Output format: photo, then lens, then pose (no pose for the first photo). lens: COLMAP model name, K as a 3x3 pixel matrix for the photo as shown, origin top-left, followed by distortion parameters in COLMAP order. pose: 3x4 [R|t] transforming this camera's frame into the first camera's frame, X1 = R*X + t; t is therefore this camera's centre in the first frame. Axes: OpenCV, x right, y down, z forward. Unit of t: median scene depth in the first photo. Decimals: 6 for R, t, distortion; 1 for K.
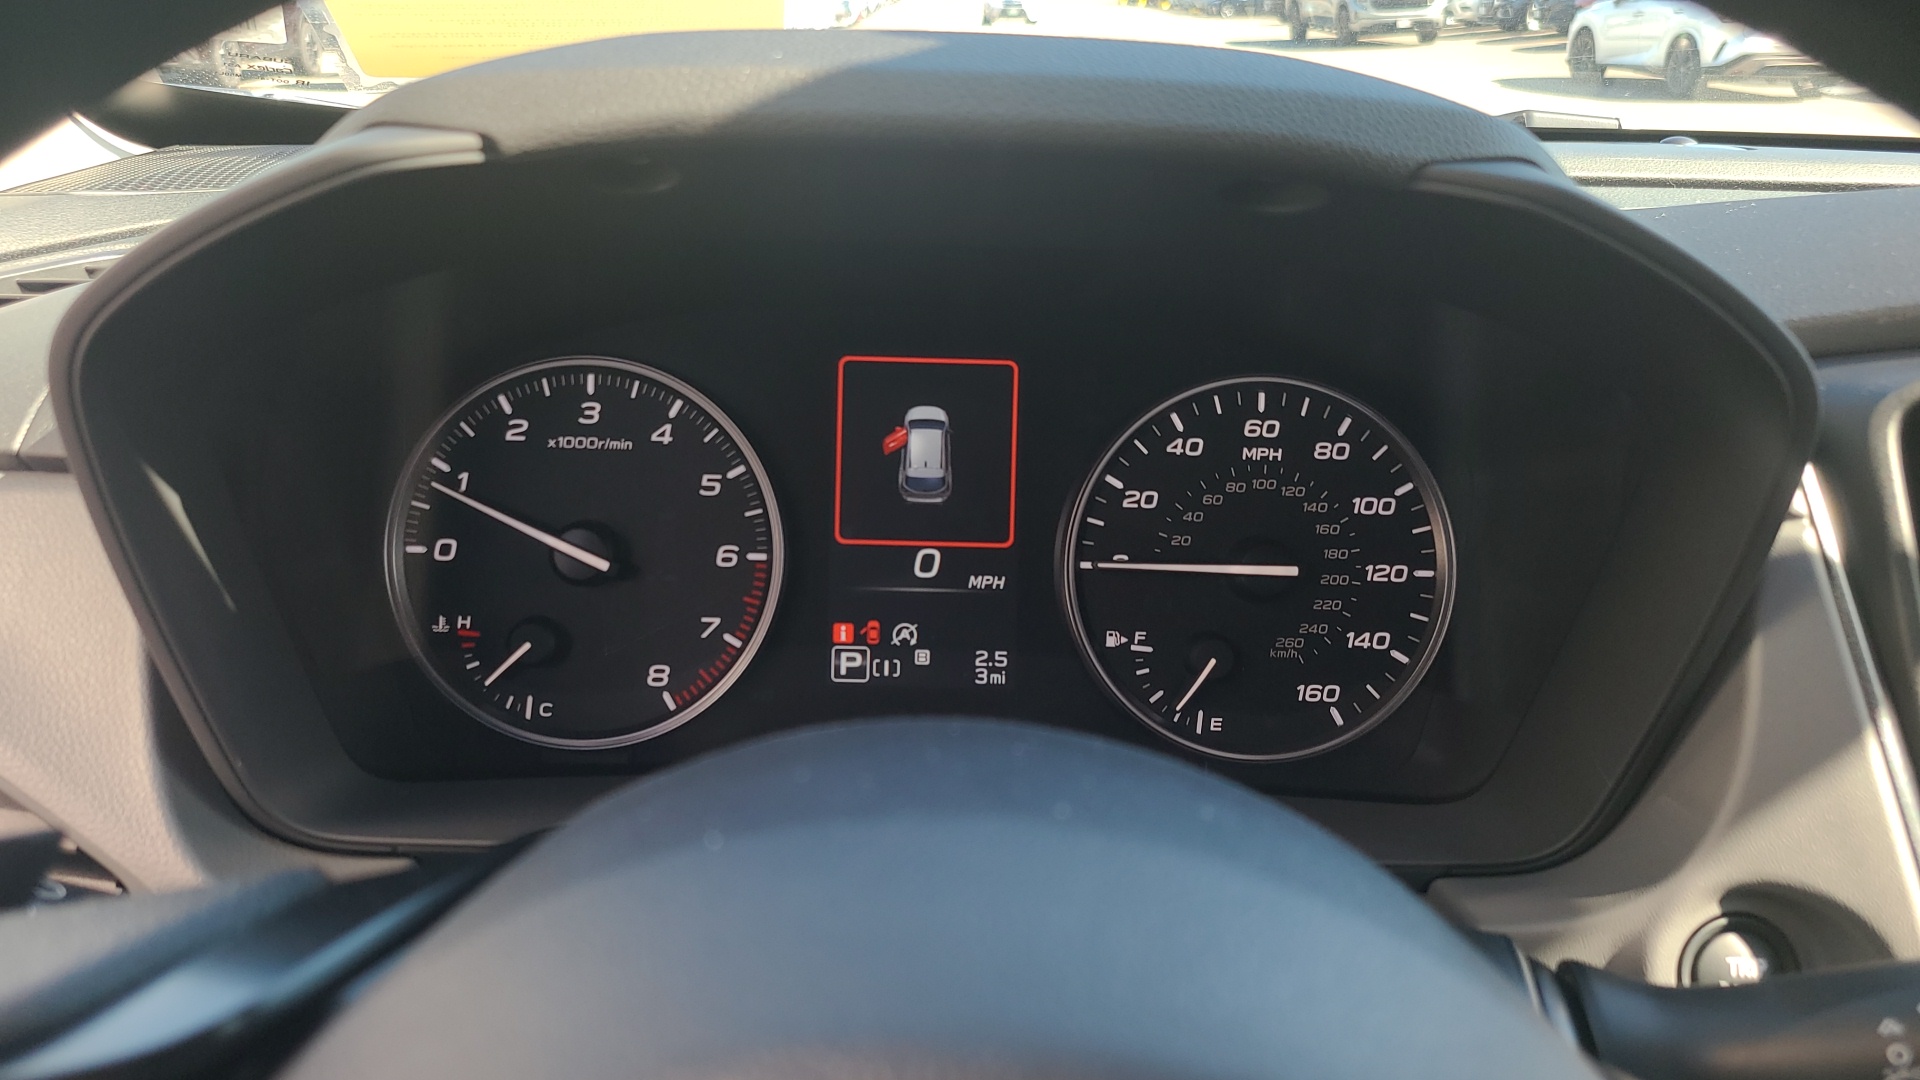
lens RADIAL K [[1416.6, 0, 945.1], [0, 1416.6, 552.7], [0, 0, 1]] dist [0.040466, -0.025961]
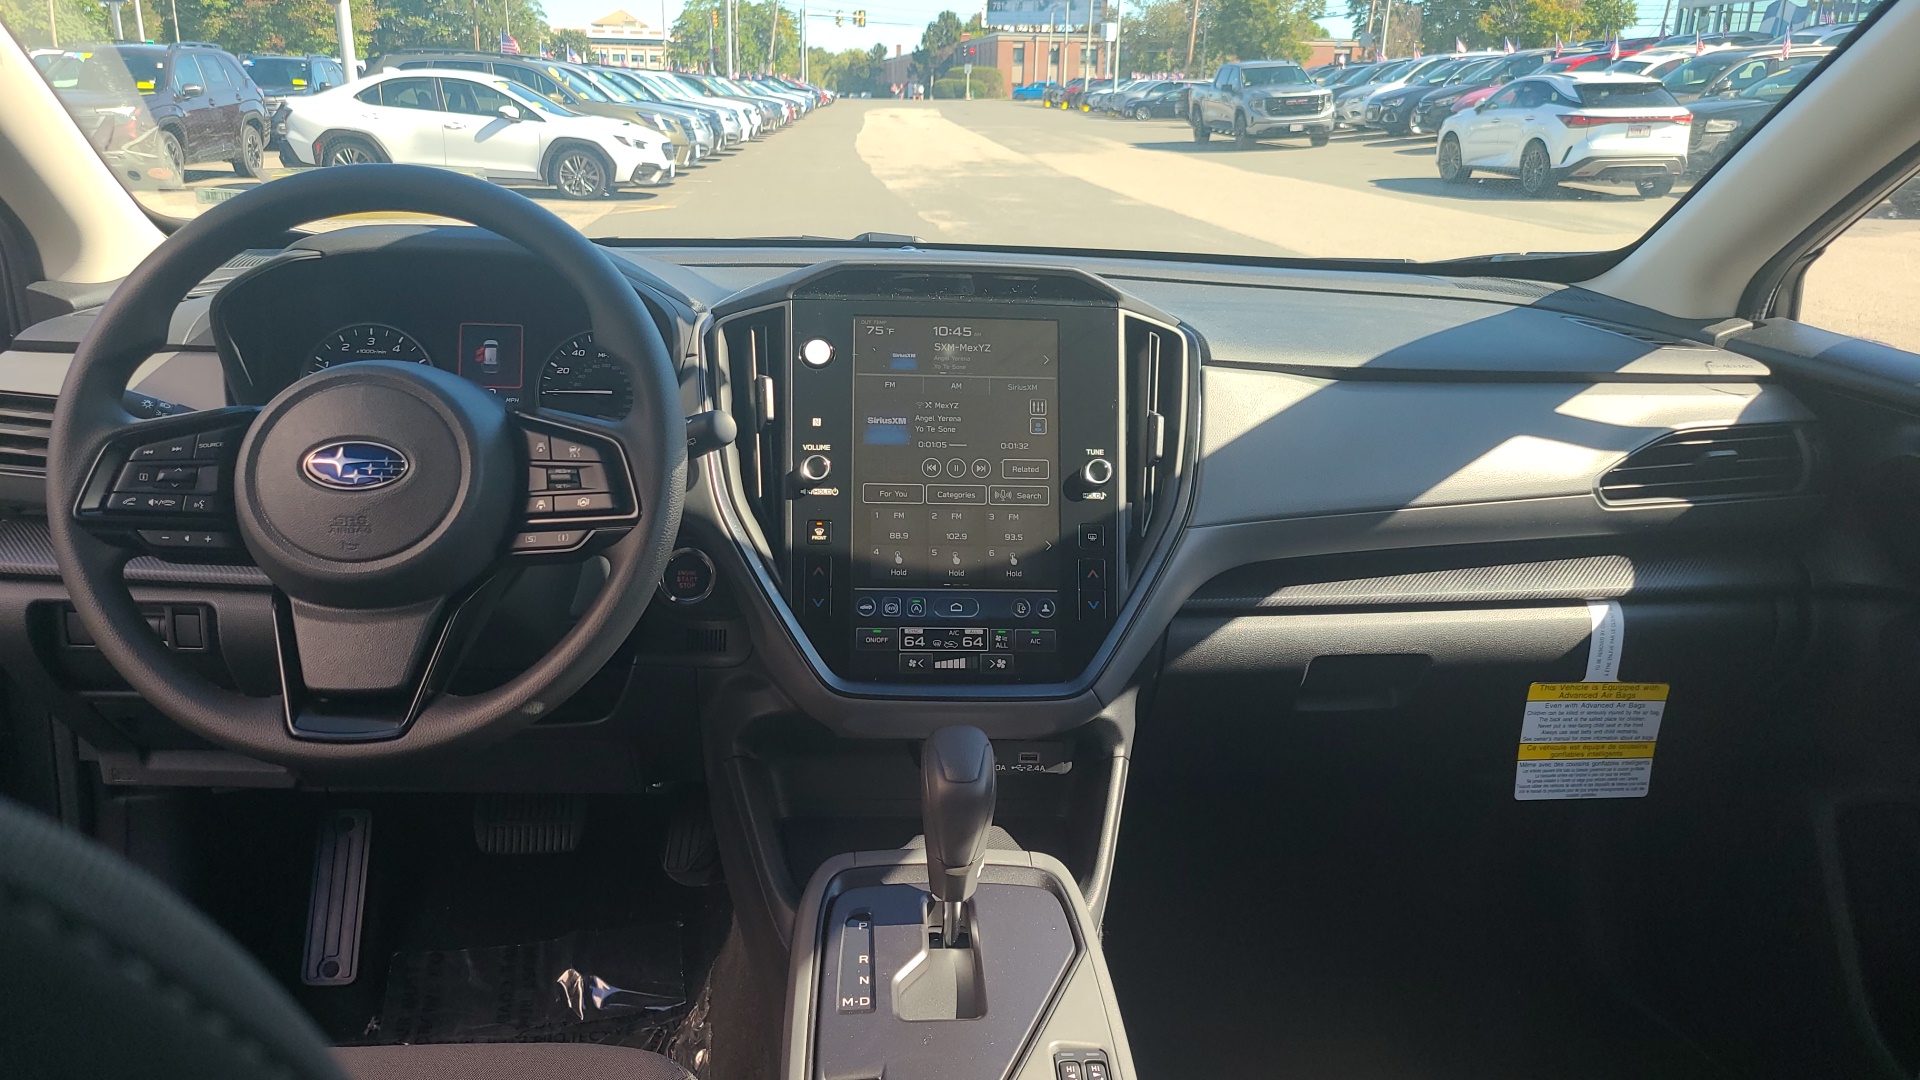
lens RADIAL K [[1416.6, 0, 951.7], [0, 1416.6, 547.1], [0, 0, 1]] dist [0.040466, -0.025961]
pose [[0.999015, -0.013842, 0.042163, 0.814577], [0.016602, 0.997693, -0.065824, 0.536846], [-0.041154, 0.066459, 0.996940, -1.951556]]
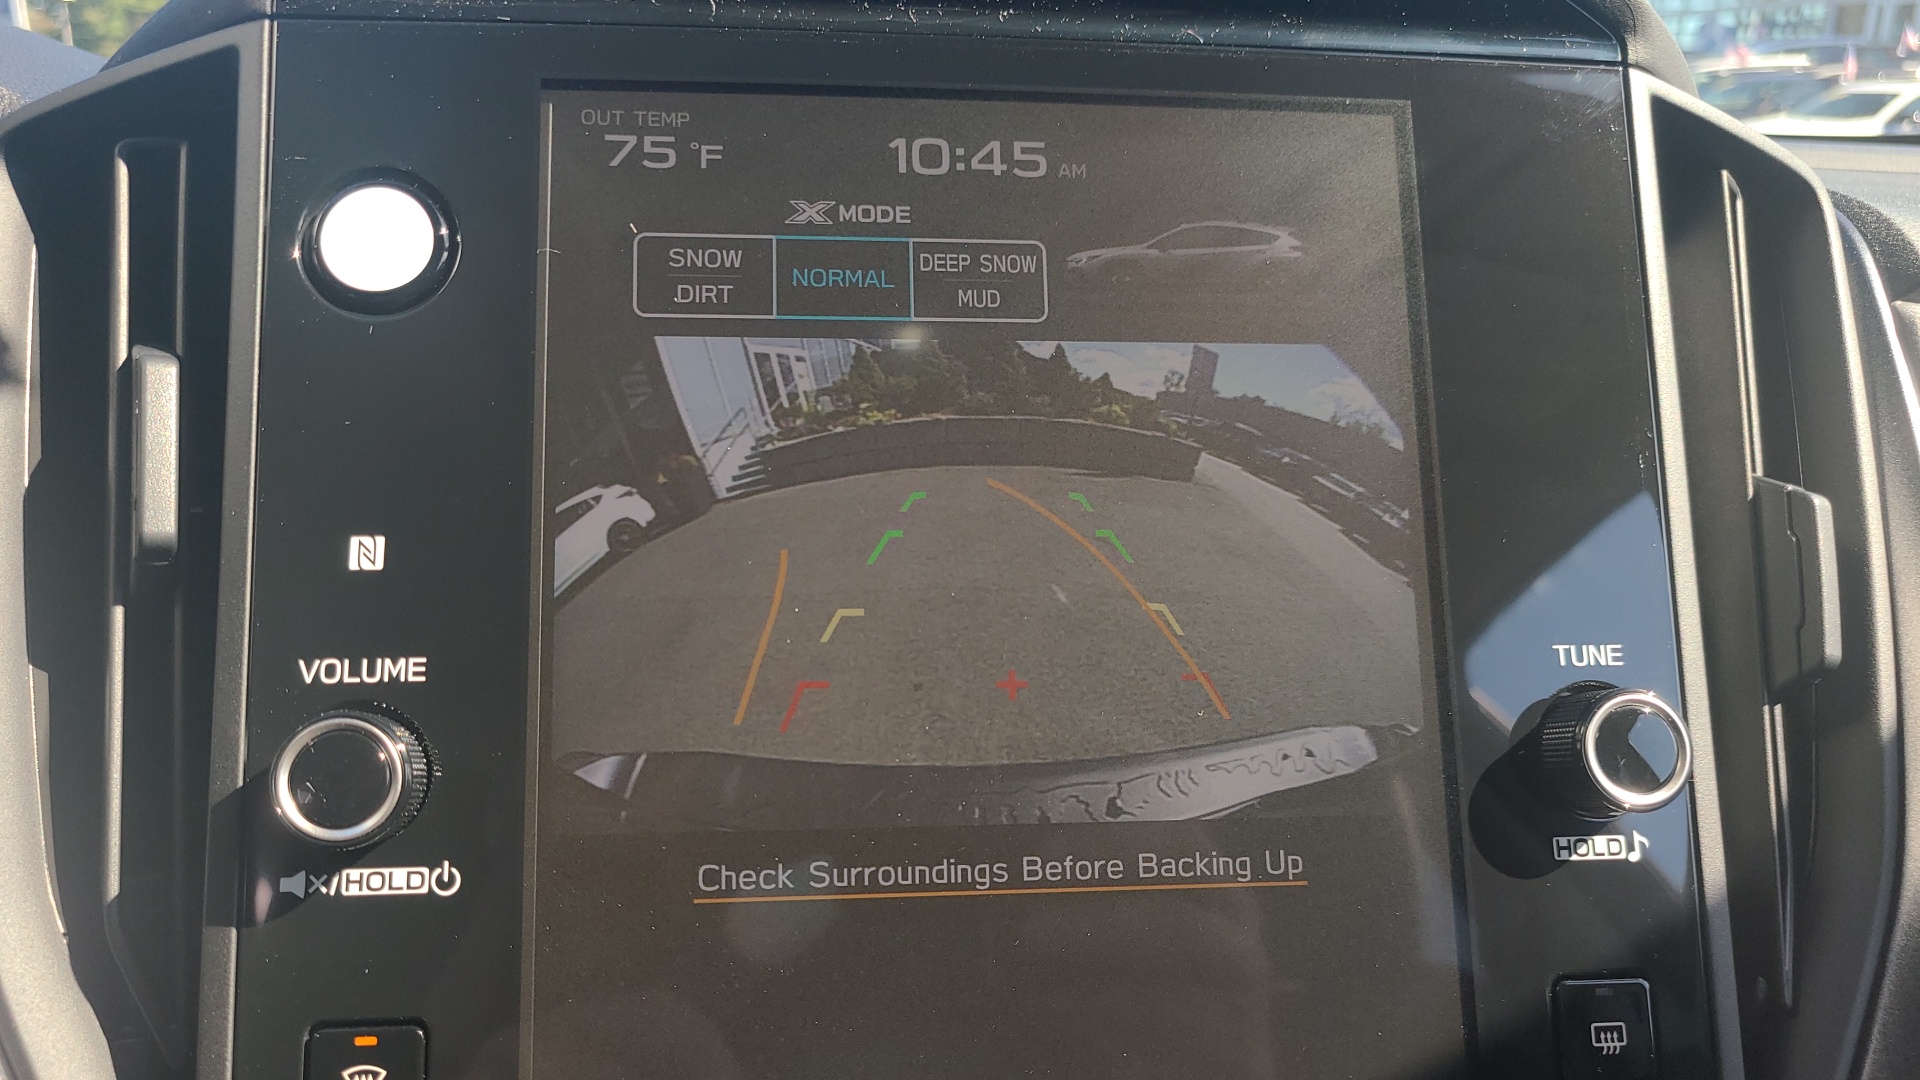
lens RADIAL K [[1416.6, 0, 954.0], [0, 1416.6, 557.7], [0, 0, 1]] dist [0.040466, -0.025961]
pose [[0.996408, -0.031206, 0.078726, 0.871218], [0.038077, 0.995450, -0.087344, 0.187761], [-0.075642, 0.090028, 0.993063, 0.082617]]
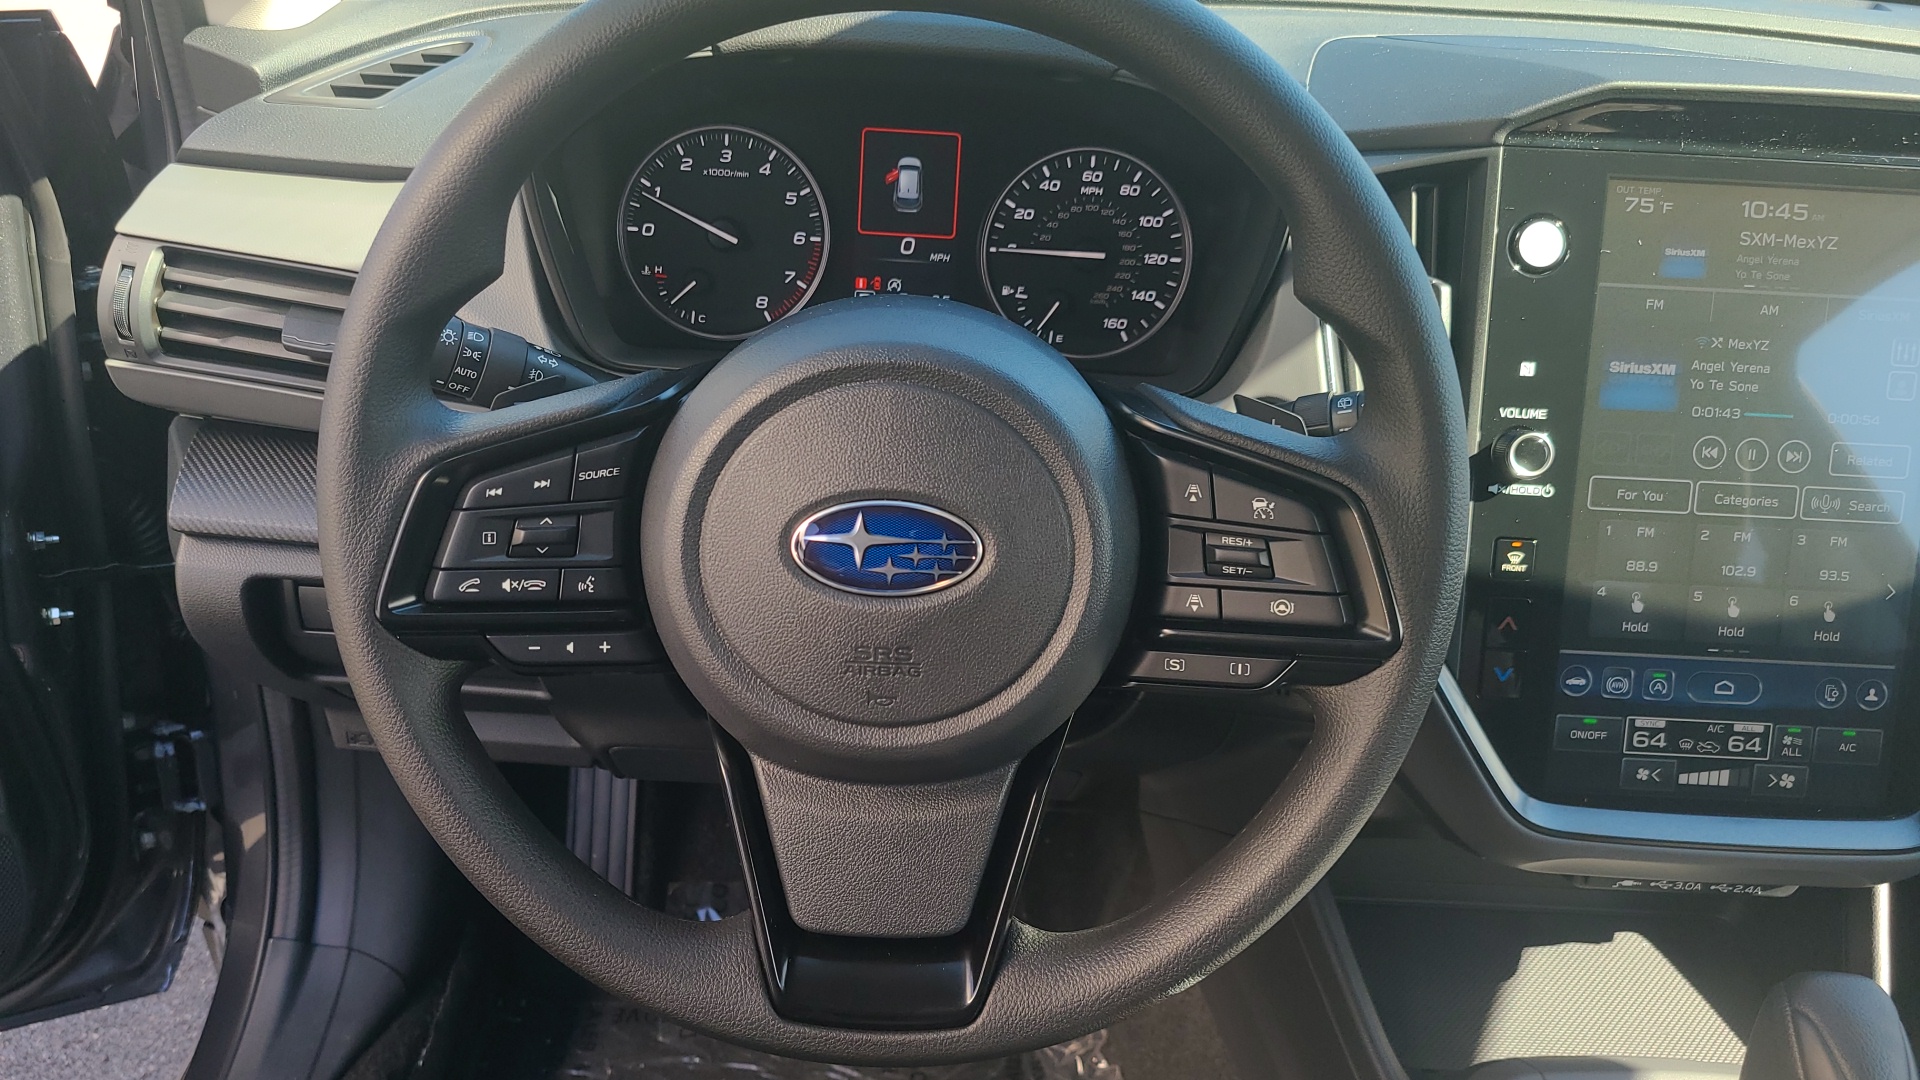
lens RADIAL K [[1416.6, 0, 952.5], [0, 1416.6, 528.5], [0, 0, 1]] dist [0.040466, -0.025961]
pose [[0.999449, 0.032890, -0.004401, 0.066096], [-0.031637, 0.984476, 0.172647, 0.048945], [0.010011, -0.172412, 0.984974, -0.882525]]
